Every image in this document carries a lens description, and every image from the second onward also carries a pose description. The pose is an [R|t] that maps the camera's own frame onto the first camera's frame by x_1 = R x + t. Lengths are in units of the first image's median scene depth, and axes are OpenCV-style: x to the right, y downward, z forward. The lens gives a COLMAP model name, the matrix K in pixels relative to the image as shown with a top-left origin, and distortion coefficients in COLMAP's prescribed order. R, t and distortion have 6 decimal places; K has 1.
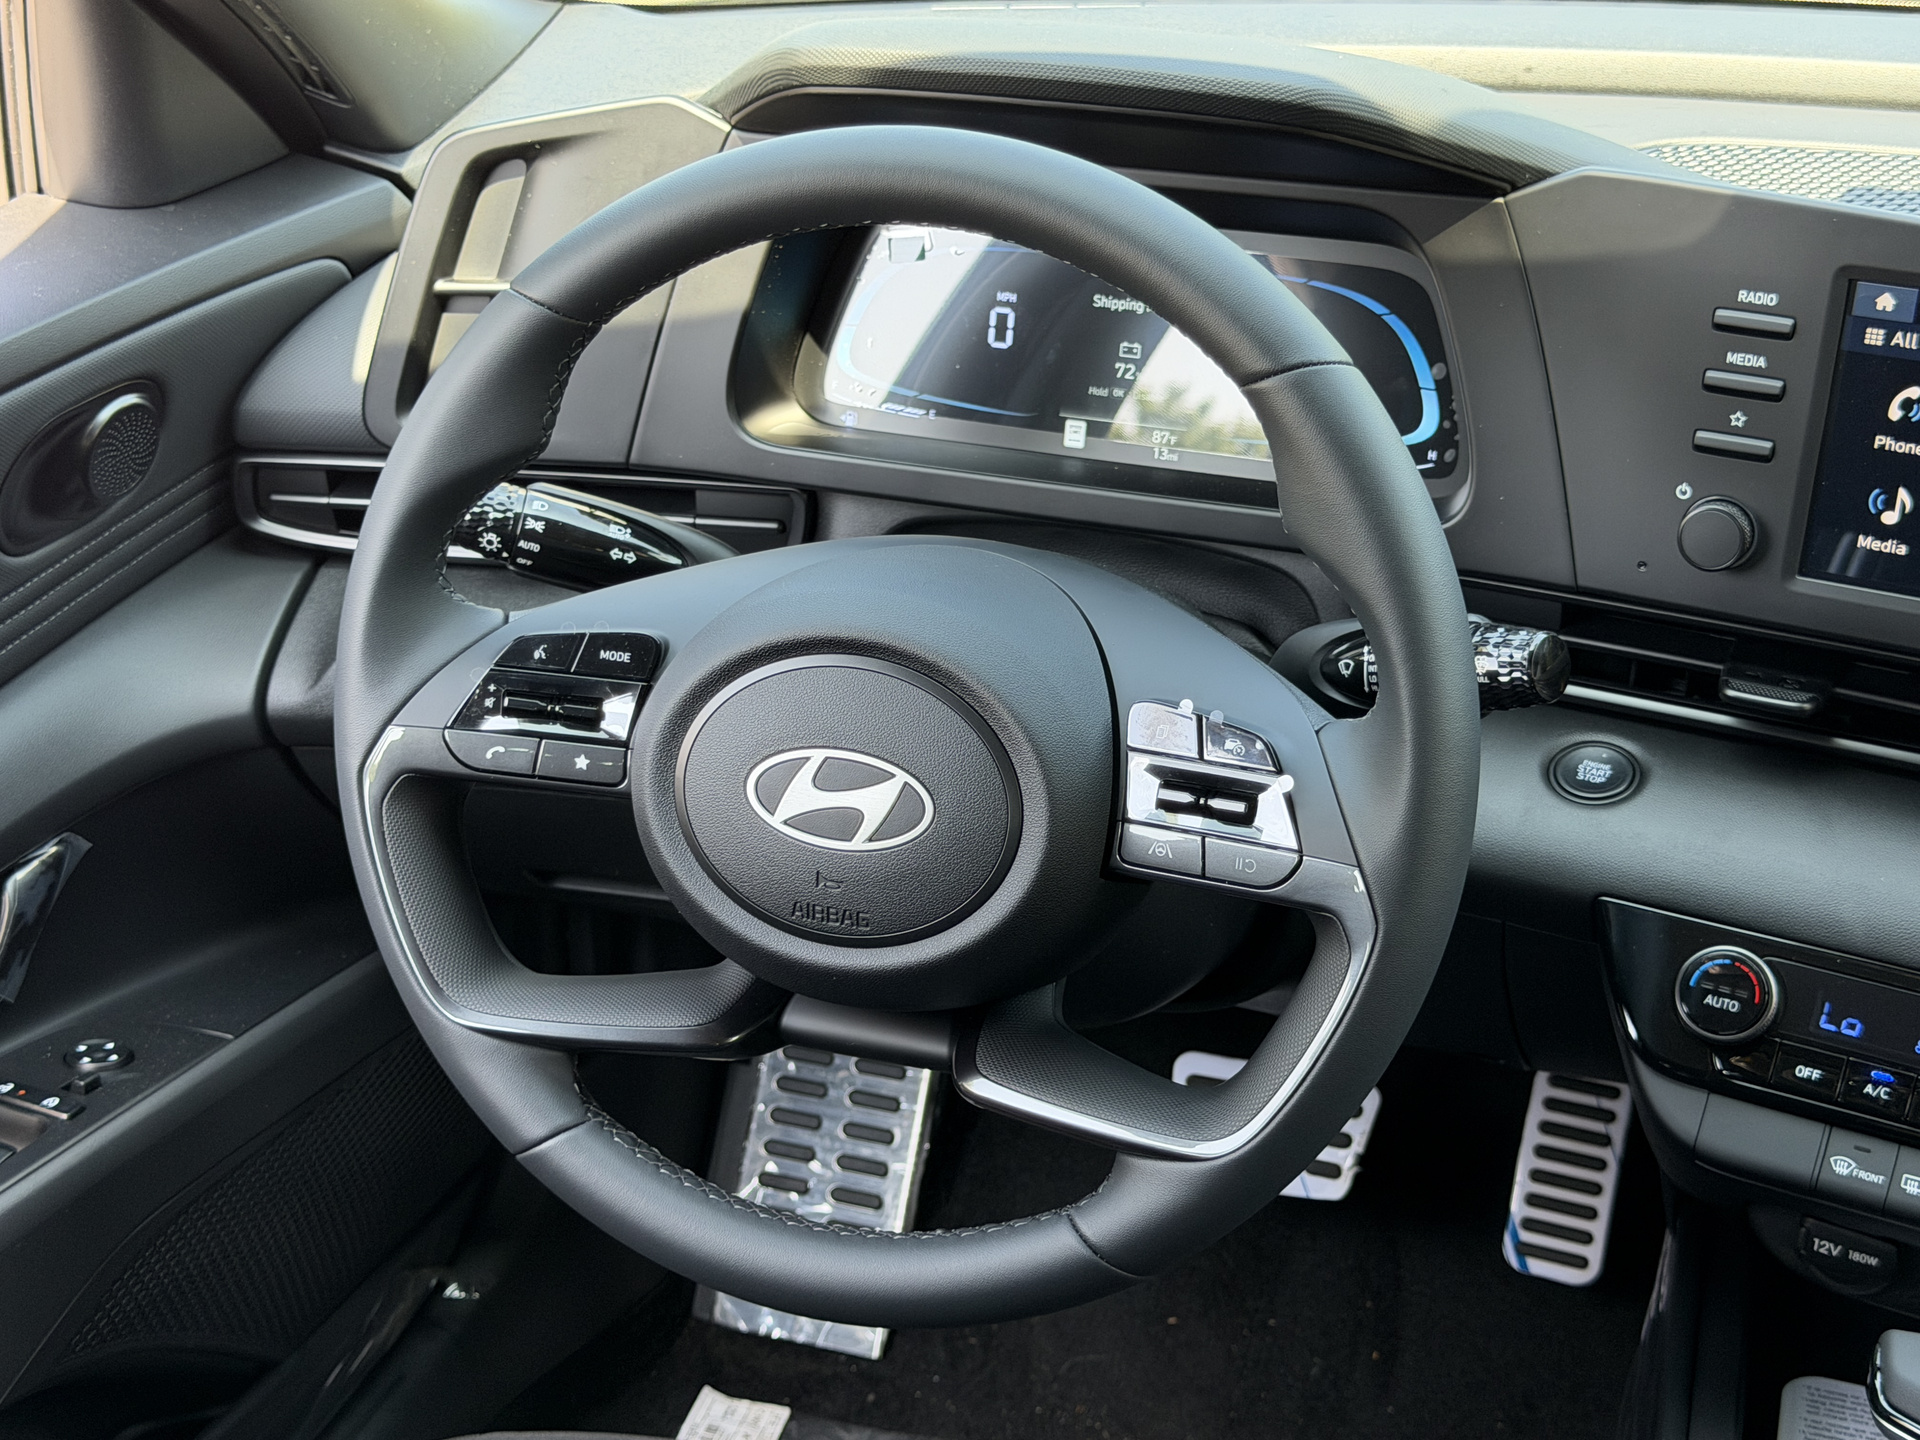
lens RADIAL K [[2755.0, 0, 973.0], [0, 2755.0, 739.0], [0, 0, 1]] dist [0.116724, 0.000000]
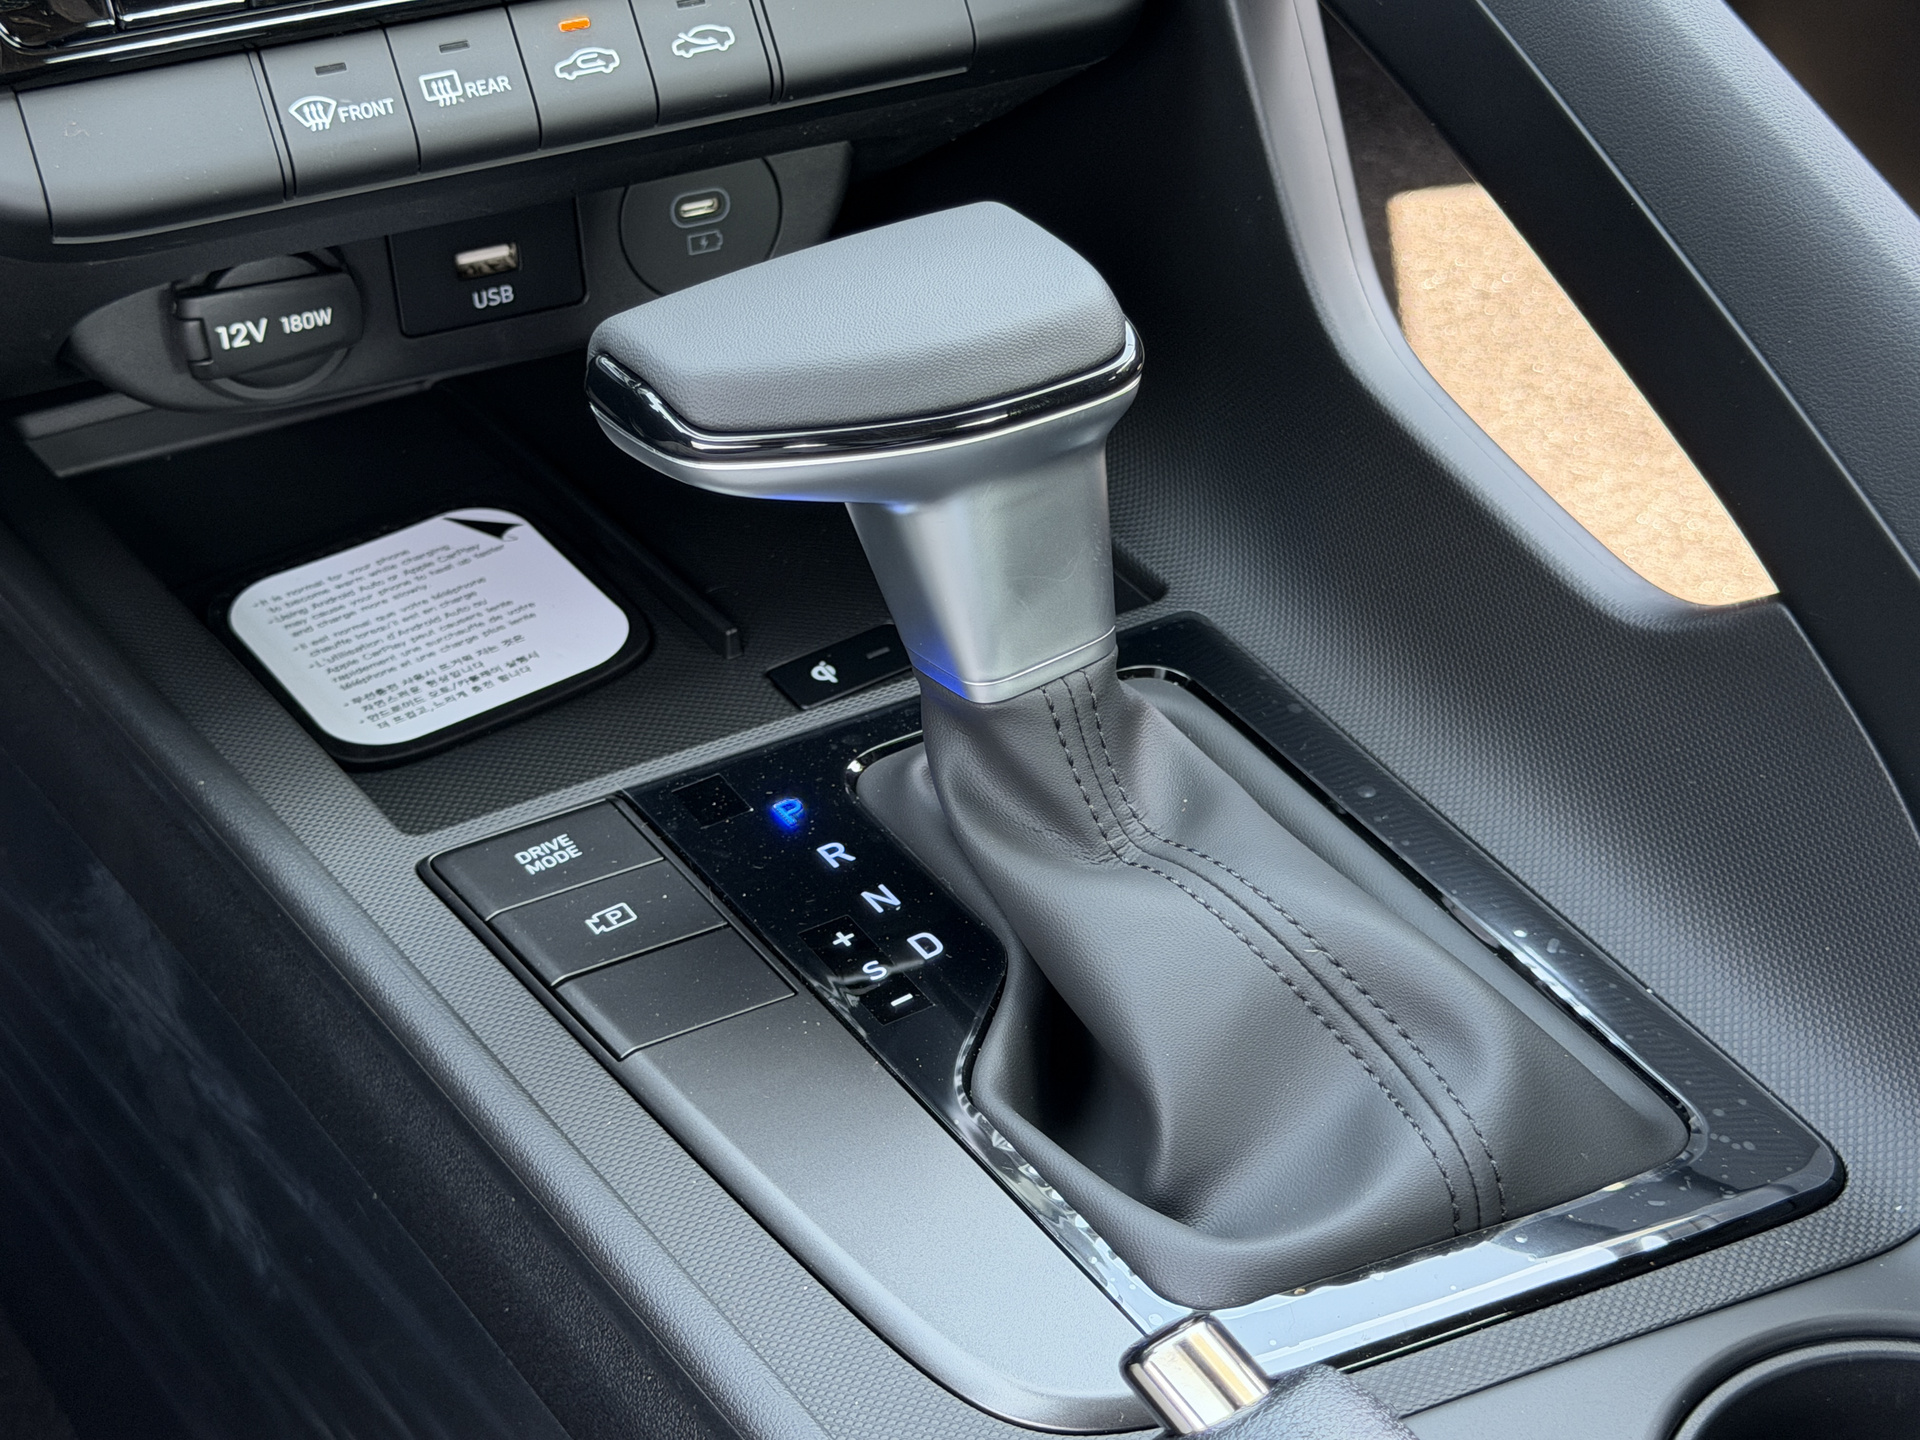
lens RADIAL K [[3182.6, 0, 985.7], [0, 3182.6, 752.6], [0, 0, 1]] dist [0.113073, 0.000000]
pose [[0.592942, -0.502704, 0.629054, -0.042390], [0.350163, 0.864435, 0.360746, 0.079770], [-0.725125, 0.006370, 0.688588, 0.477785]]
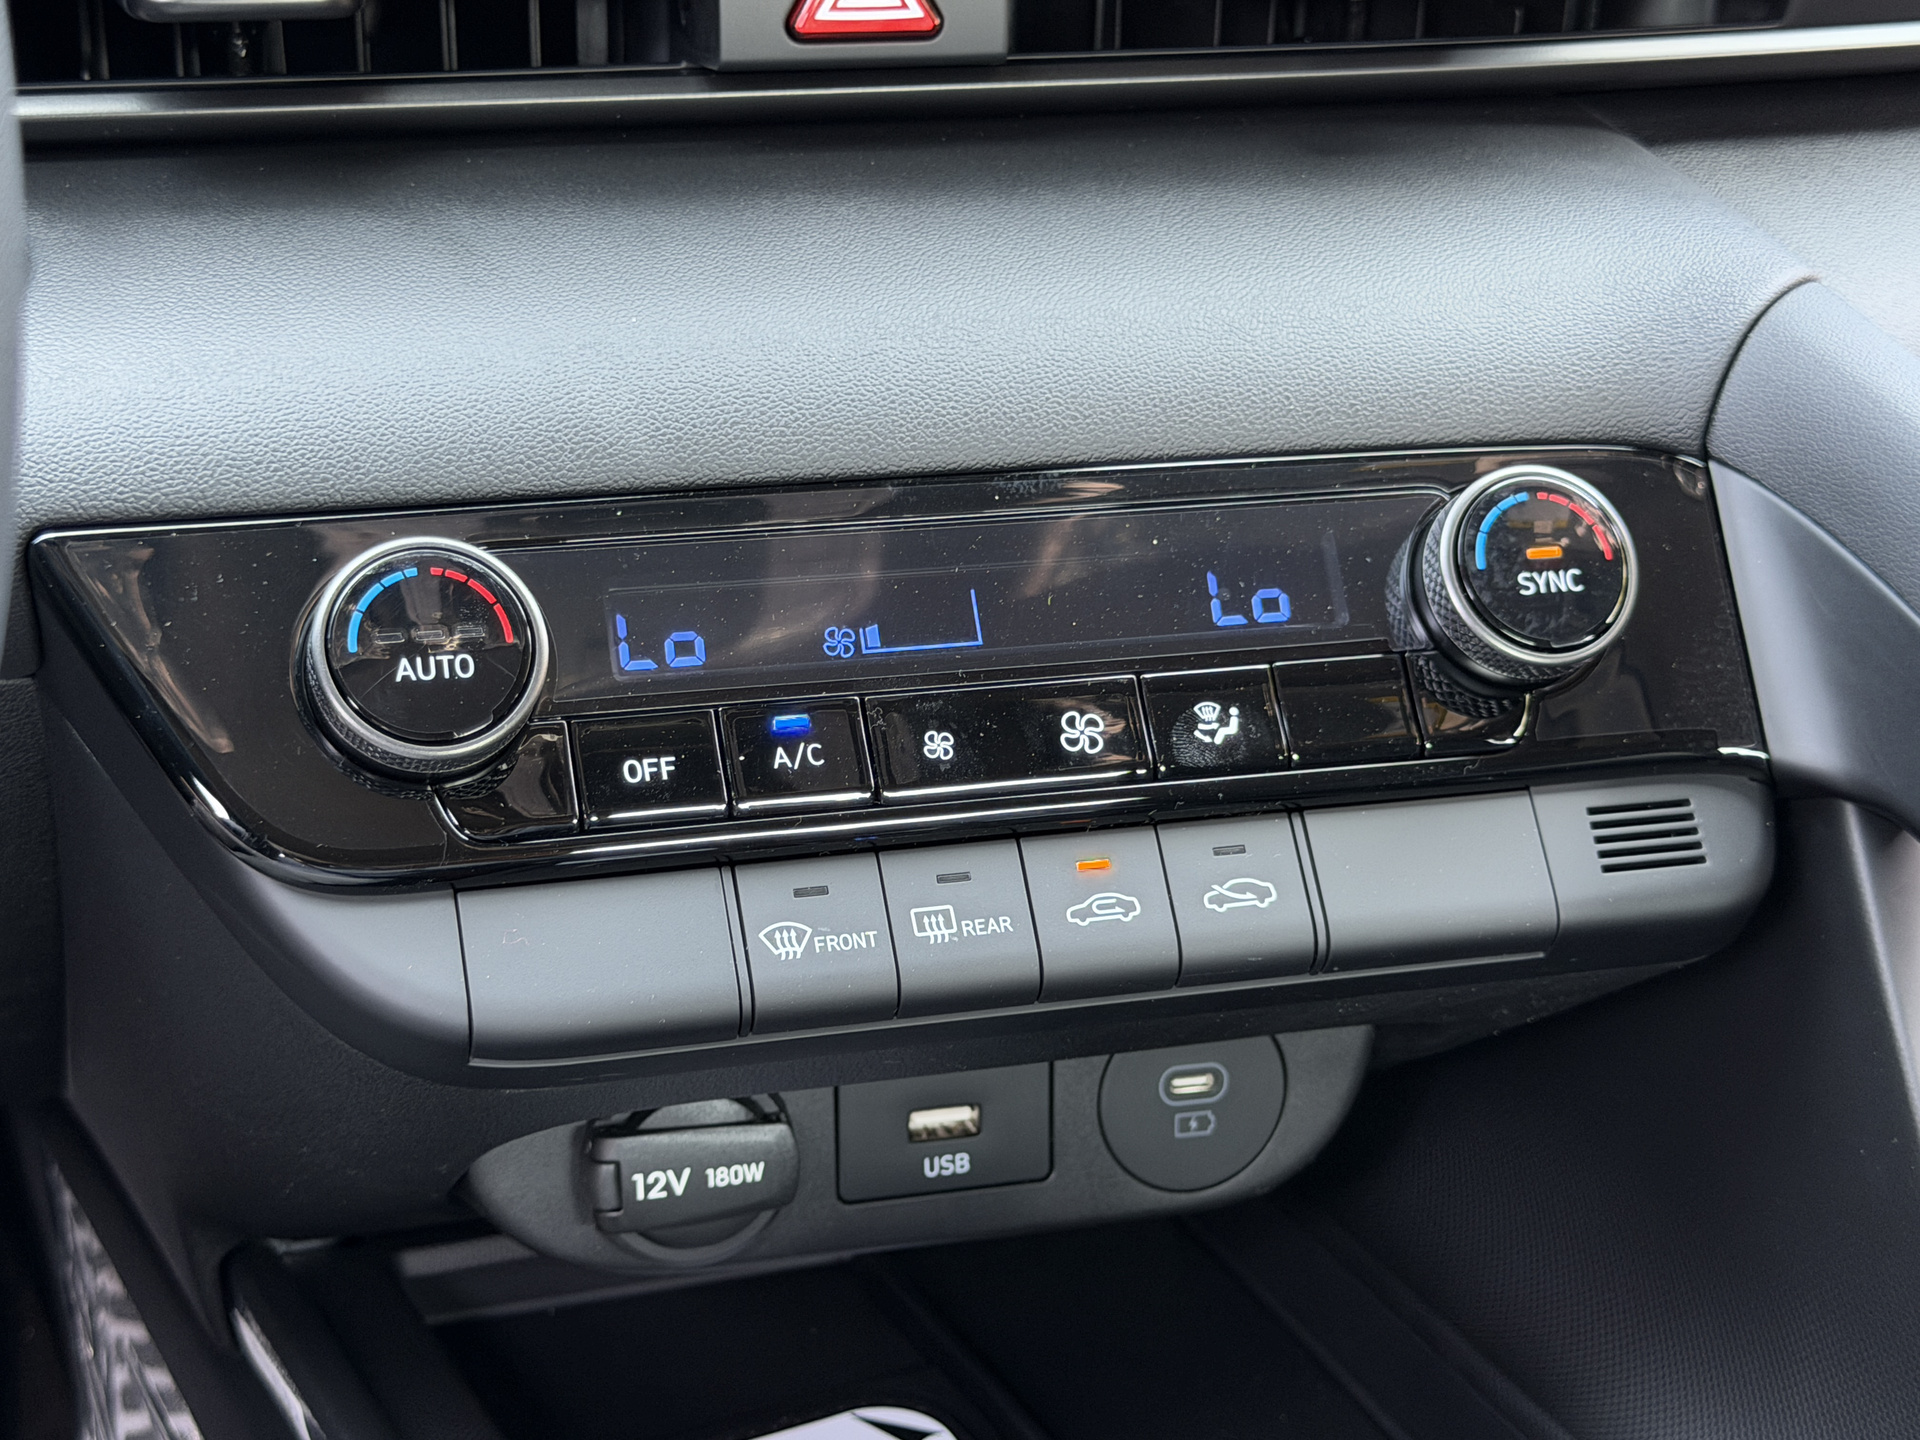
lens RADIAL K [[3182.6, 0, 964.5], [0, 3182.6, 733.4], [0, 0, 1]] dist [0.113073, 0.000000]
pose [[0.708909, -0.261088, 0.655195, 0.012390], [0.288120, 0.955115, 0.068863, 0.089942], [-0.643766, 0.139957, 0.752315, 0.568803]]
